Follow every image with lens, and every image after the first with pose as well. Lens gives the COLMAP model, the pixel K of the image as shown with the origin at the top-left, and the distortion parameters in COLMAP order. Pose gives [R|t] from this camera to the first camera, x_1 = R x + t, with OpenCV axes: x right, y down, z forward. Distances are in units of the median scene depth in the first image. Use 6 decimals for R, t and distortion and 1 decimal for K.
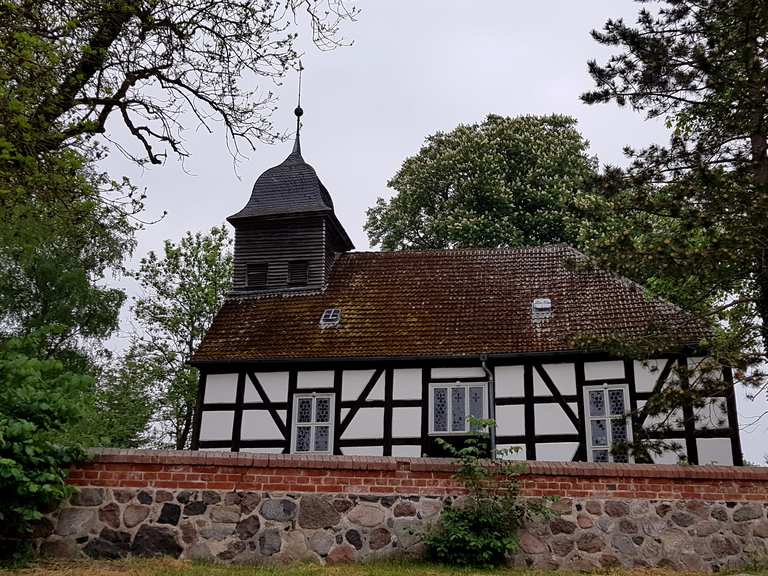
lens RADIAL K [[862.4, 0, 426.4], [0, 862.4, 247.7], [0, 0, 1]] dist [0.004968, 0.032095]
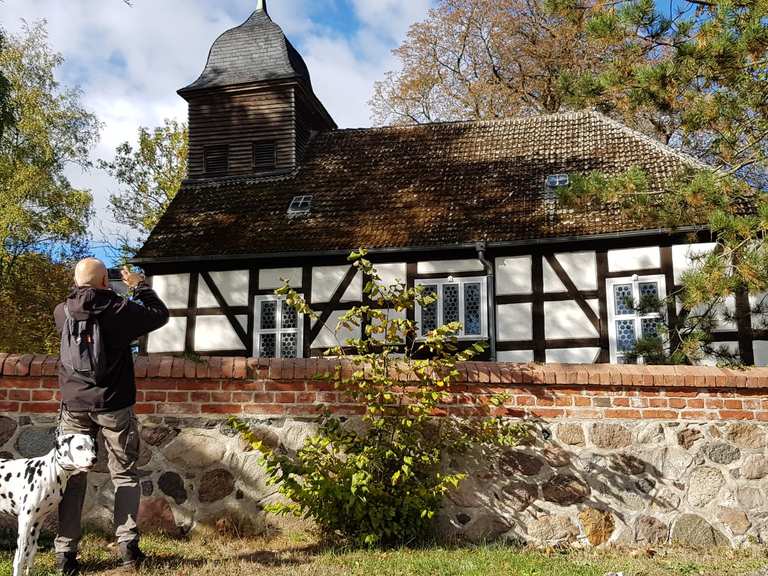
lens RADIAL K [[907.7, 0, 384.0], [0, 907.7, 288.0], [0, 0, 1]] dist [0.075326, -0.029695]
pose [[0.996138, -0.018634, -0.085796, 0.047770], [0.030888, 0.989126, 0.143791, 0.040028], [0.082184, -0.145886, 0.985882, 0.145419]]
